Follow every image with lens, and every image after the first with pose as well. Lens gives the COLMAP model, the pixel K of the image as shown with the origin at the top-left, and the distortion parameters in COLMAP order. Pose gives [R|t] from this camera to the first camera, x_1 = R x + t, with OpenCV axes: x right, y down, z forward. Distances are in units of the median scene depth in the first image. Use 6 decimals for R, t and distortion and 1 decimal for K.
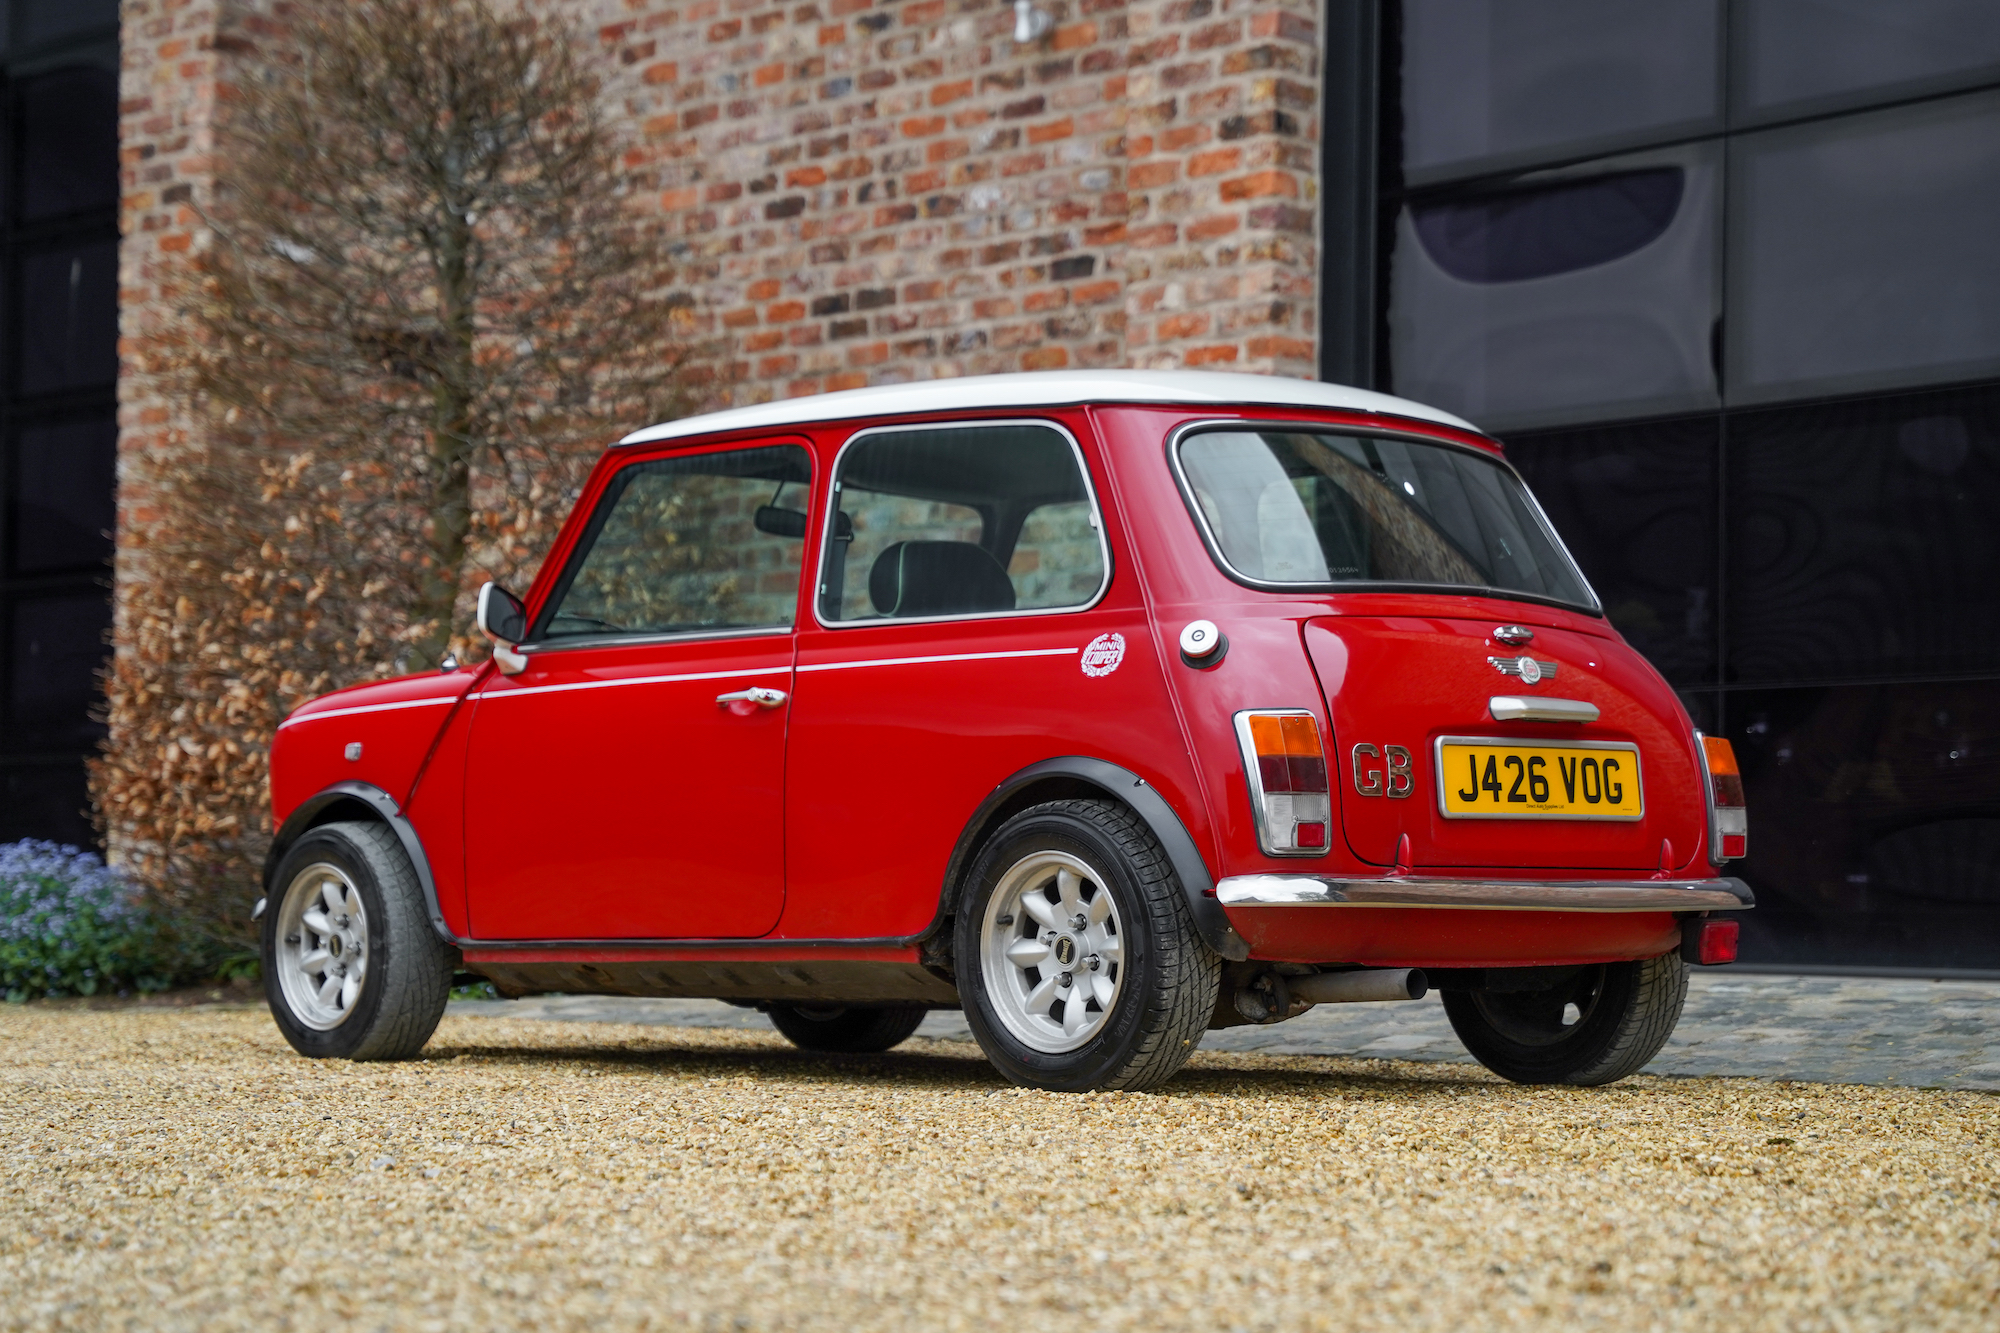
lens RADIAL K [[4305.0, 0, 982.8], [0, 4305.0, 724.4], [0, 0, 1]] dist [0.383724, 0.000000]
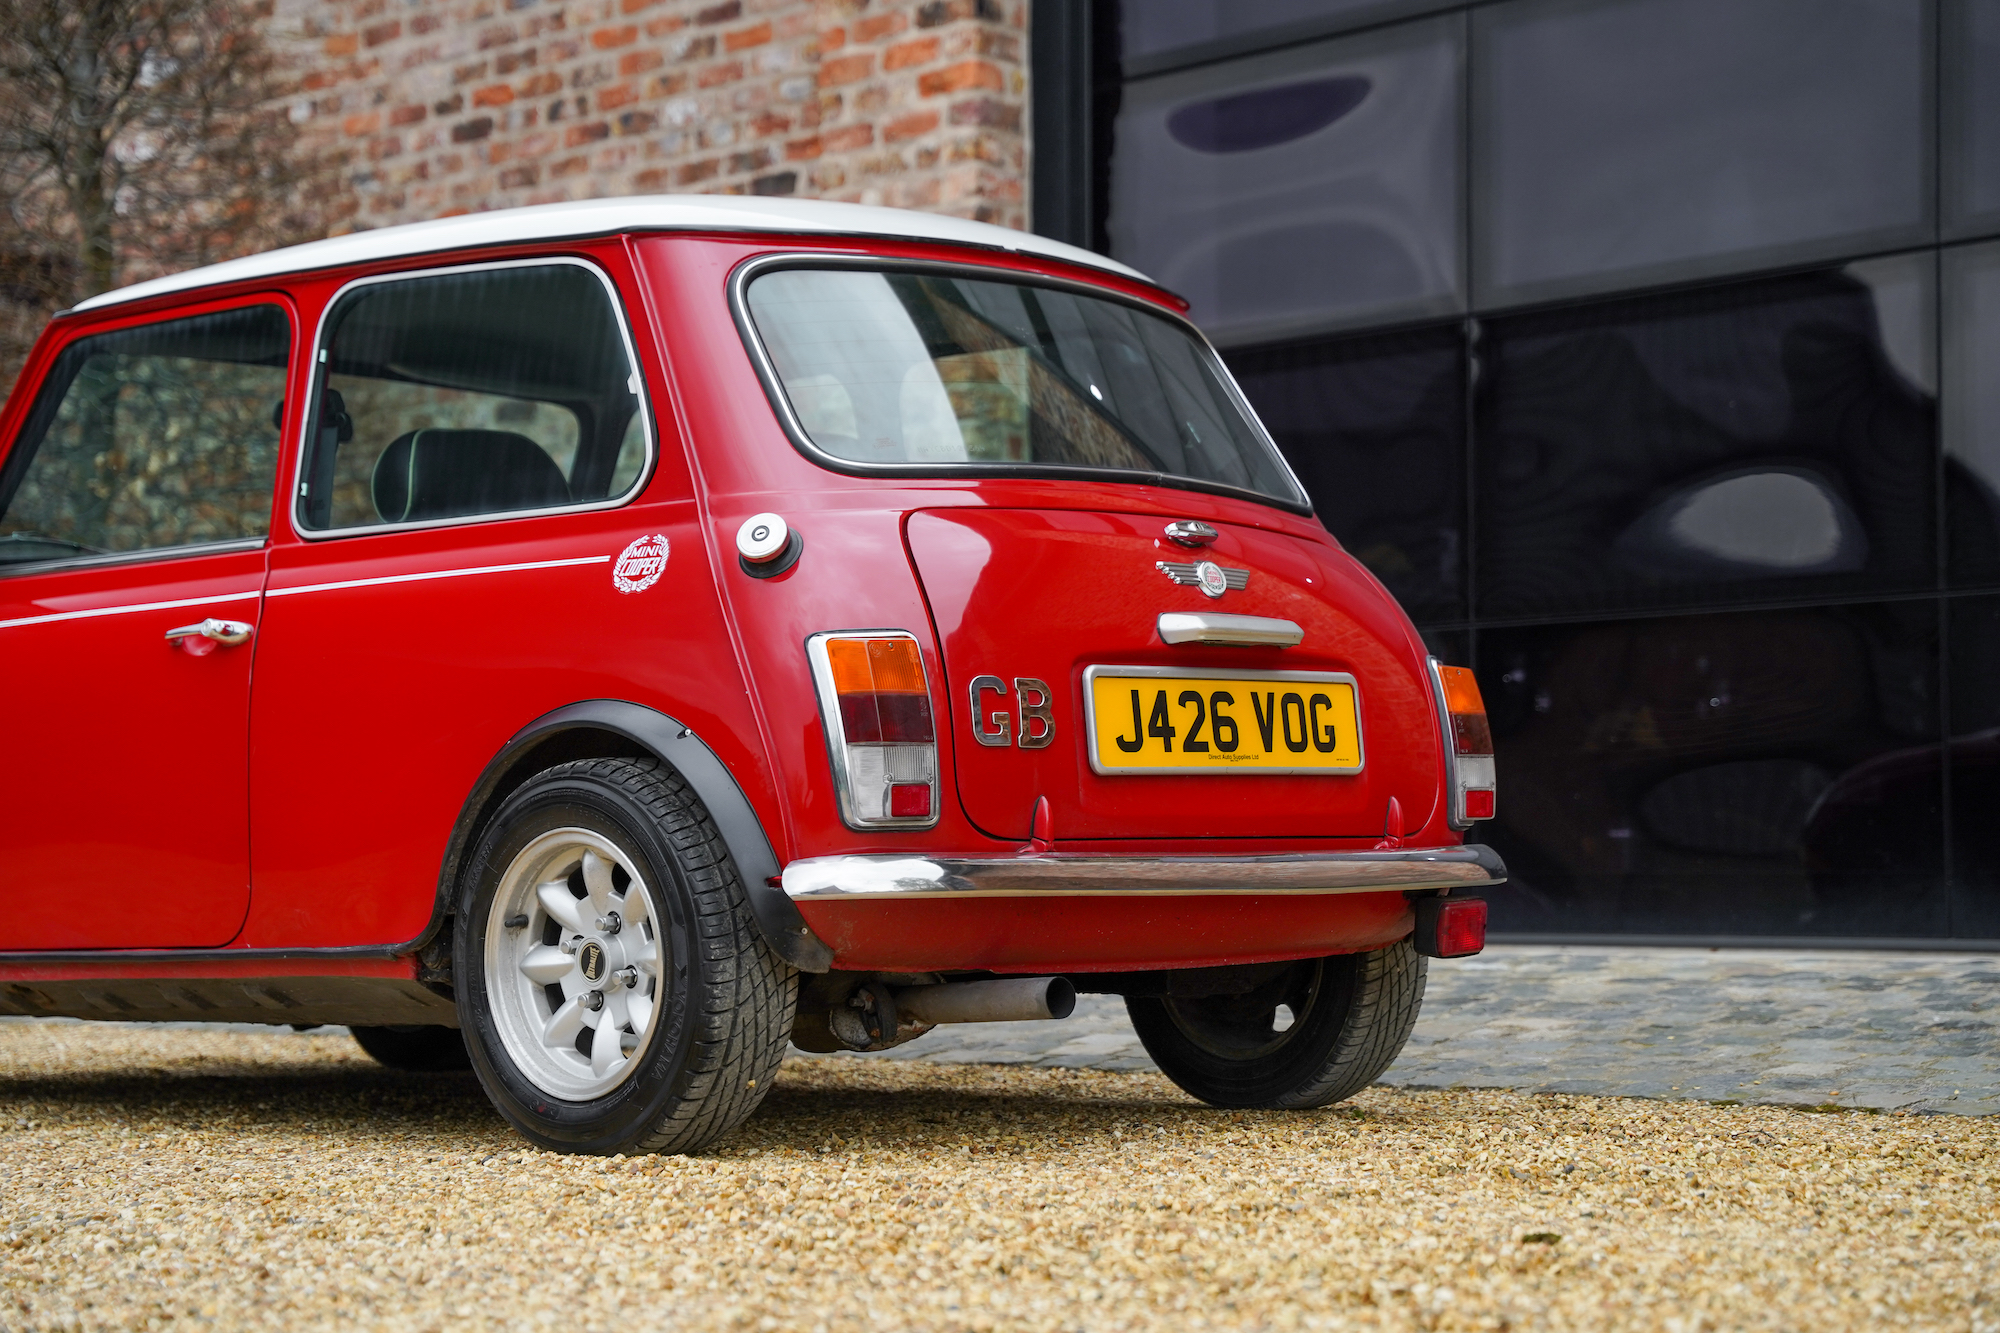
lens RADIAL K [[3904.5, 0, 983.3], [0, 3904.5, 713.7], [0, 0, 1]] dist [0.314297, 0.000000]
pose [[0.999086, -0.014840, 0.040097, 0.033294], [0.014685, 0.999884, 0.004146, 0.004447], [-0.040154, -0.003554, 0.999187, 0.179863]]
